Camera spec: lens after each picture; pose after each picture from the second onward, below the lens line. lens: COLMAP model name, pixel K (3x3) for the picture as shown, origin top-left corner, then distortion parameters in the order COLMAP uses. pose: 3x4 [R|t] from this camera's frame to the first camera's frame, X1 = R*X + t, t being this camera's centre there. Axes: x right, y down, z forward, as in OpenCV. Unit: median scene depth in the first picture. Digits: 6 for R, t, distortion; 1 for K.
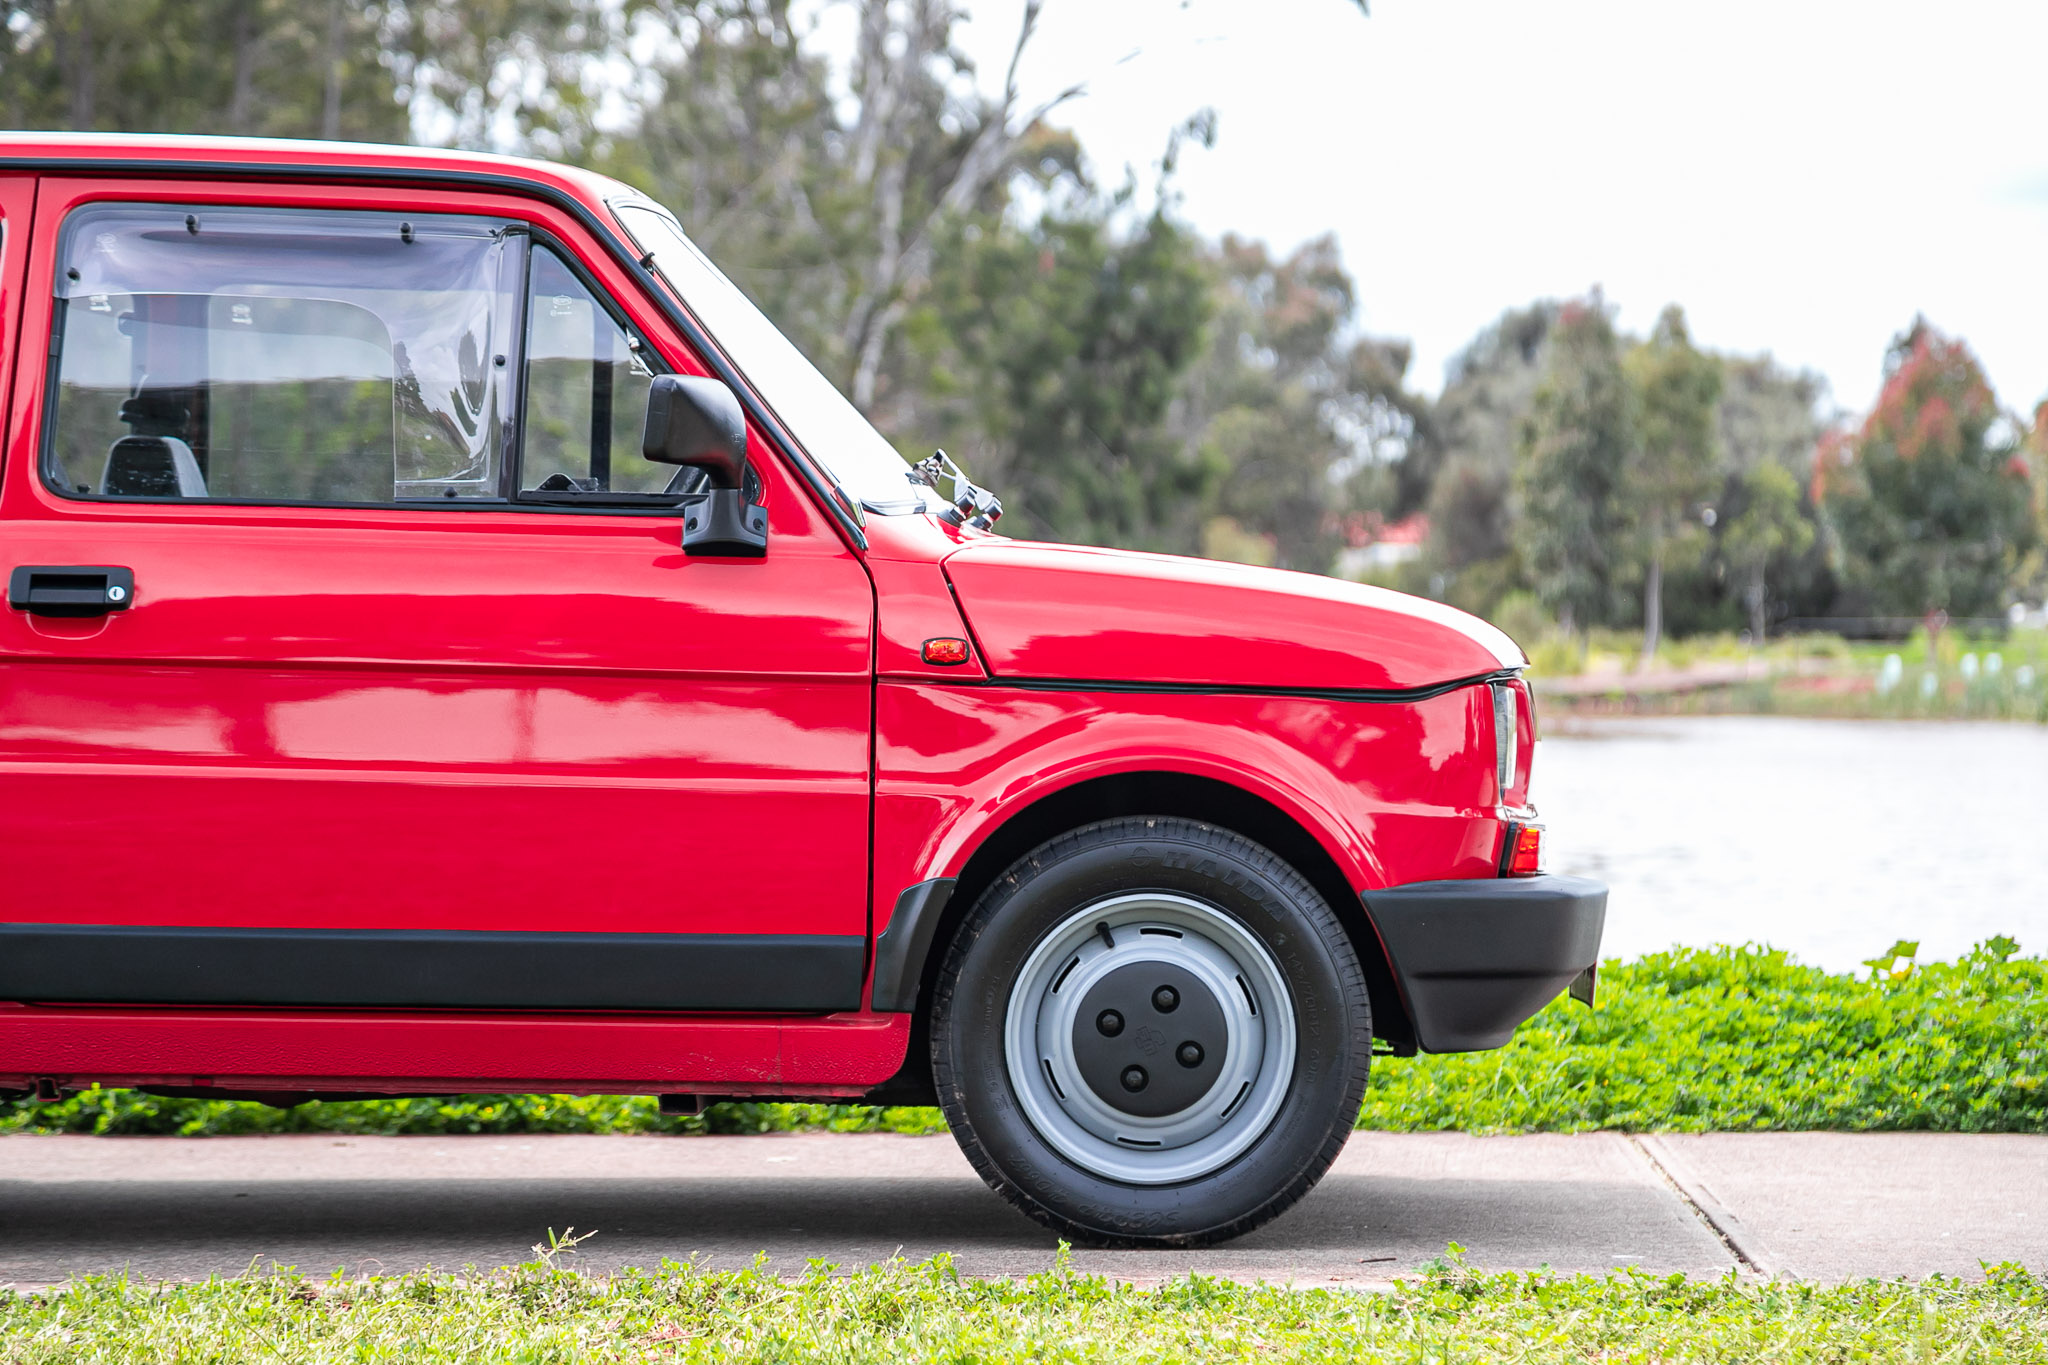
lens RADIAL K [[6190.1, 0, 1023.4], [0, 6190.1, 682.4], [0, 0, 1]] dist [0.385854, -0.050046]
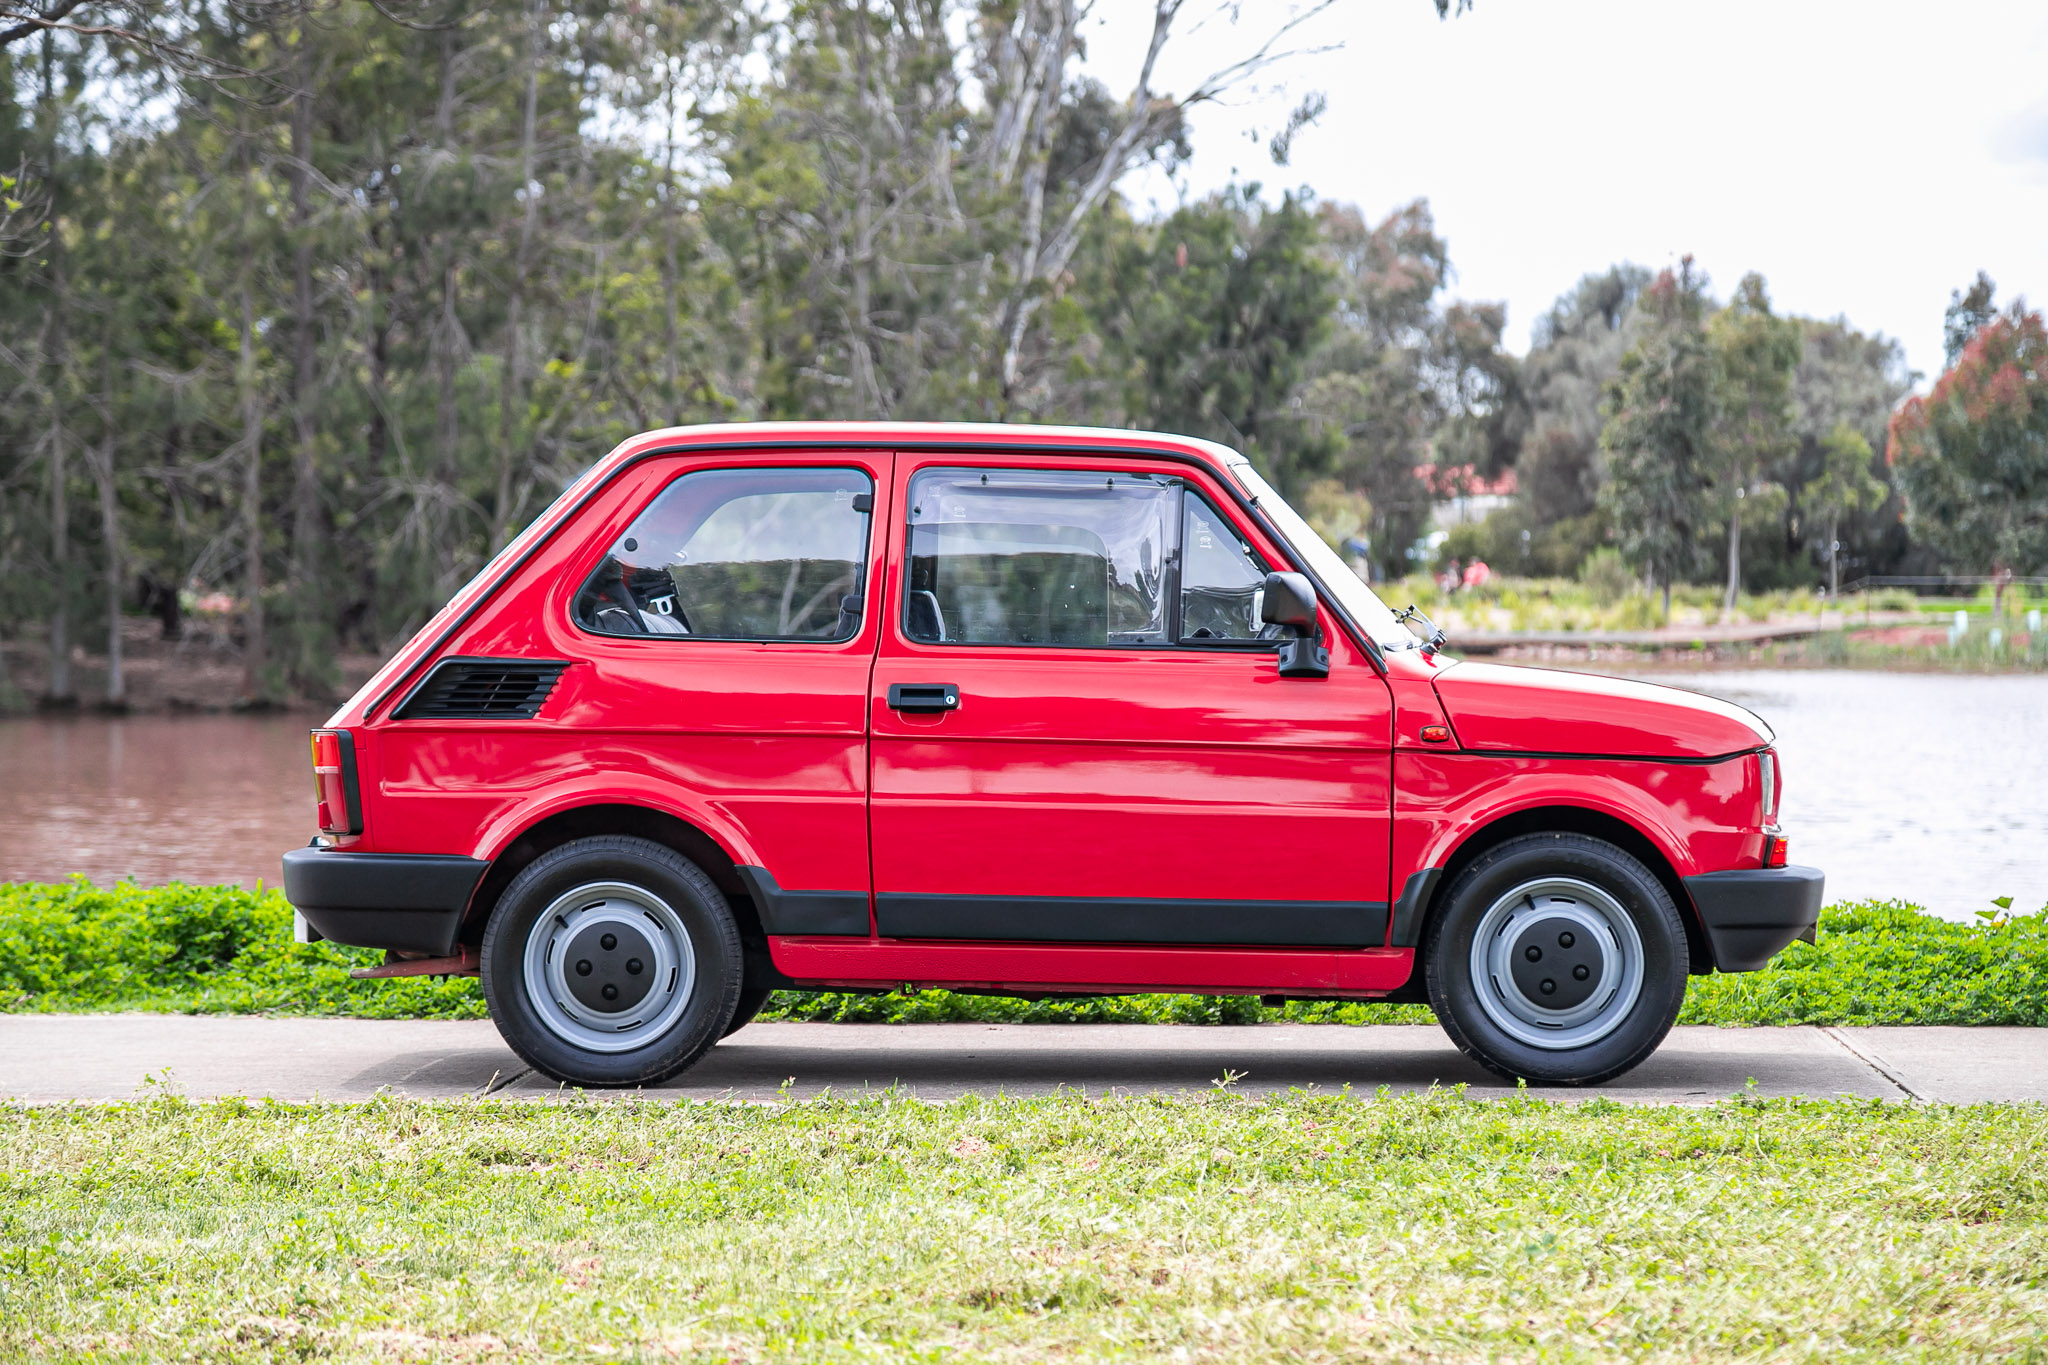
lens RADIAL K [[5994.9, 0, 1023.6], [0, 5994.9, 683.4], [0, 0, 1]] dist [0.412453, -0.598930]
pose [[0.999891, 0.001253, -0.014687, -0.077962], [-0.001108, 0.999950, 0.009897, -0.027029], [0.014698, -0.009880, 0.999843, -0.496591]]
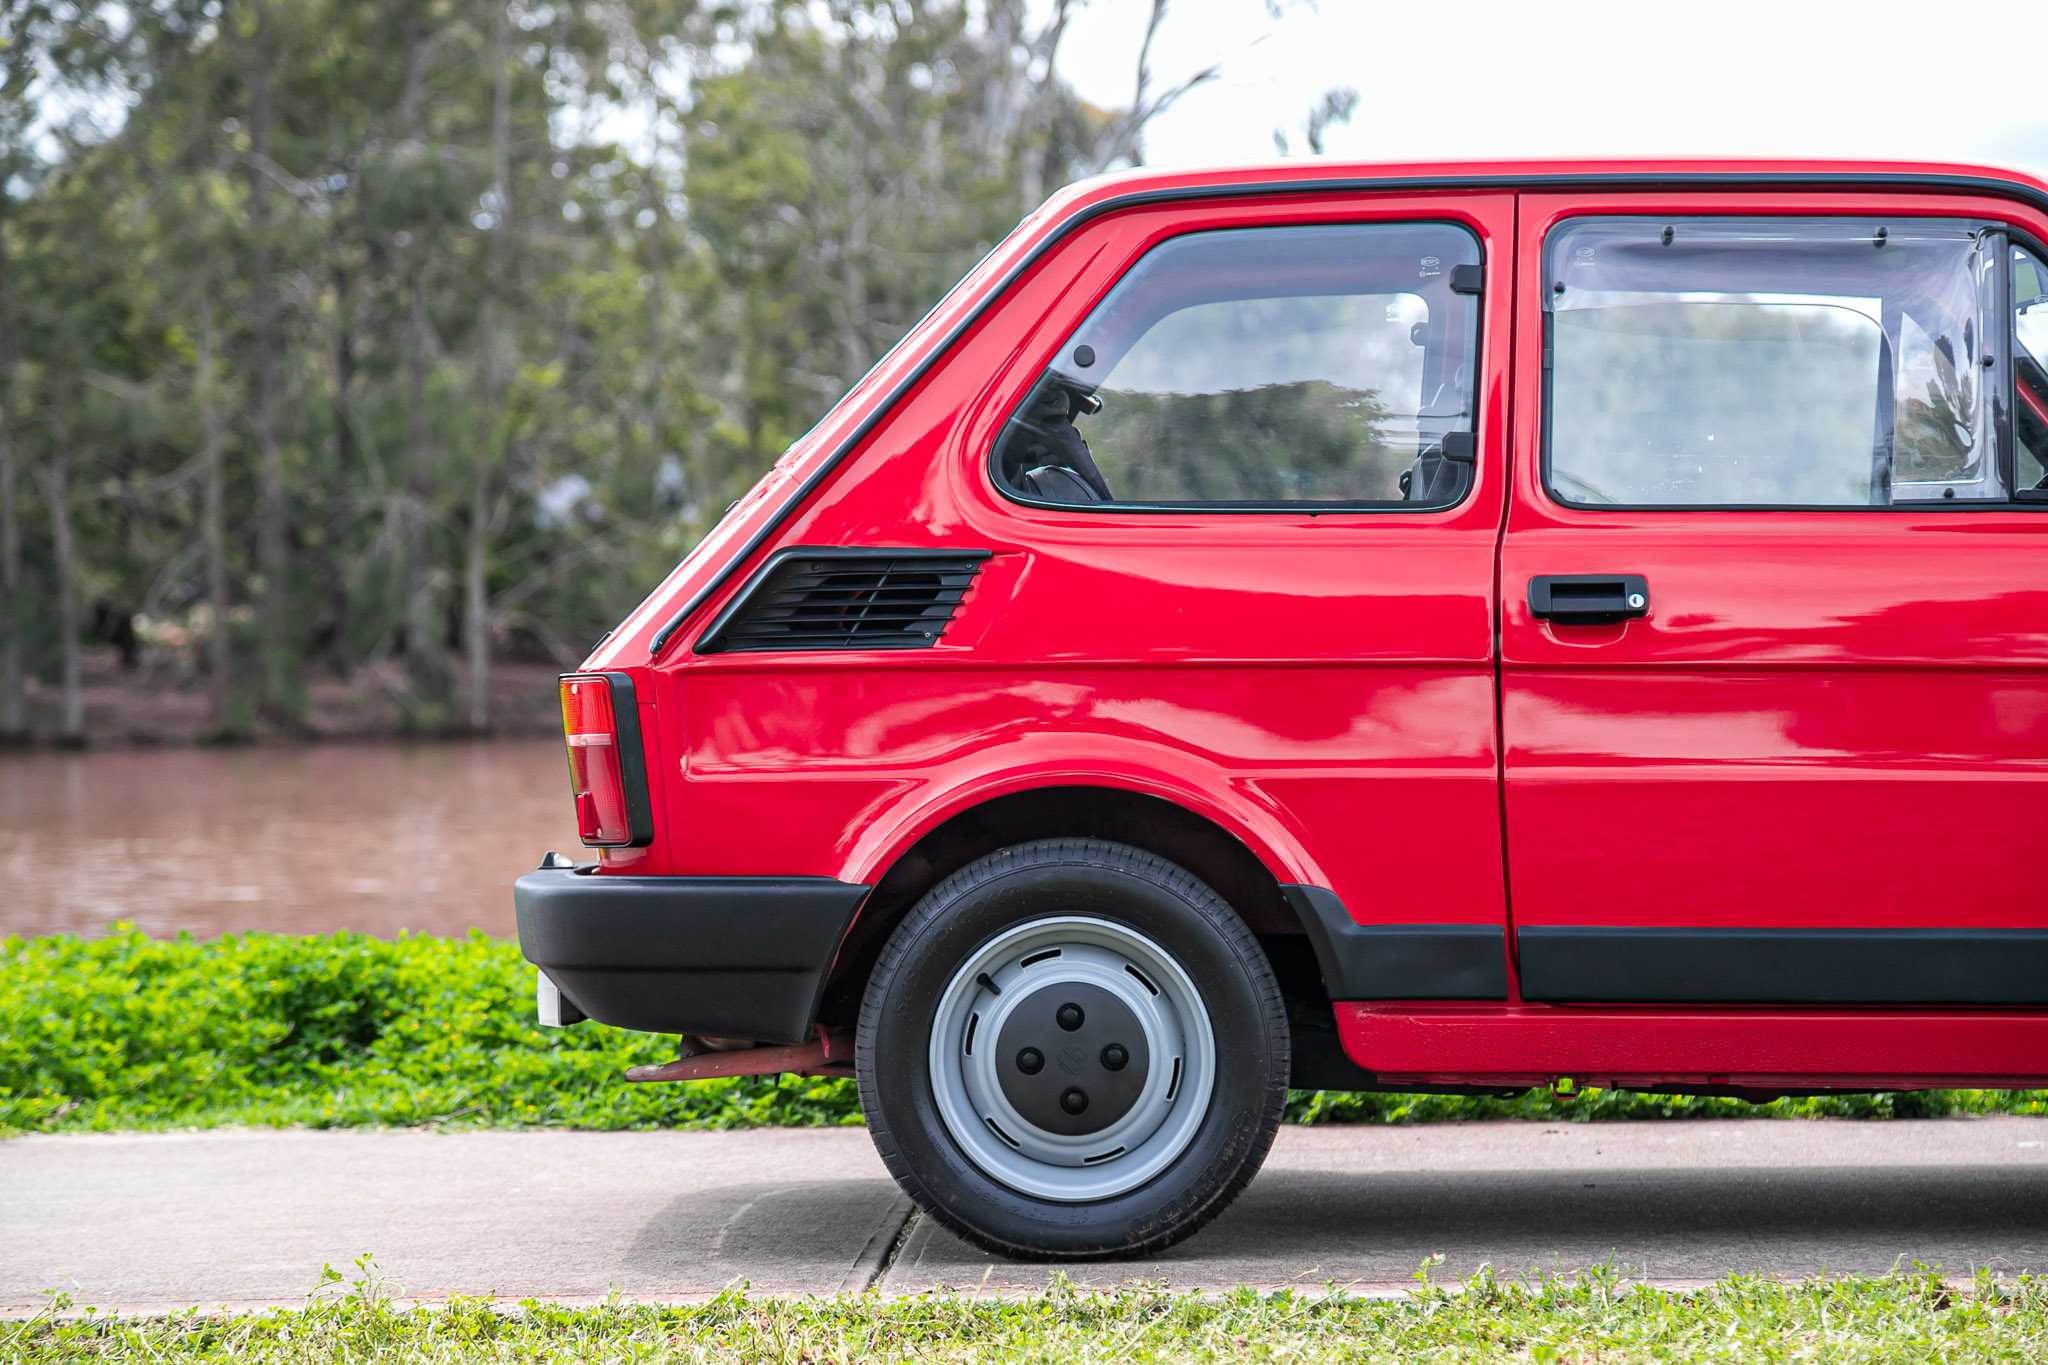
lens RADIAL K [[5994.9, 0, 1023.6], [0, 5994.9, 683.4], [0, 0, 1]] dist [0.412453, -0.598930]
pose [[0.999812, -0.018675, -0.005239, -0.185345], [0.018705, 0.999808, 0.005866, -0.006476], [0.005128, -0.005963, 0.999969, 0.012837]]
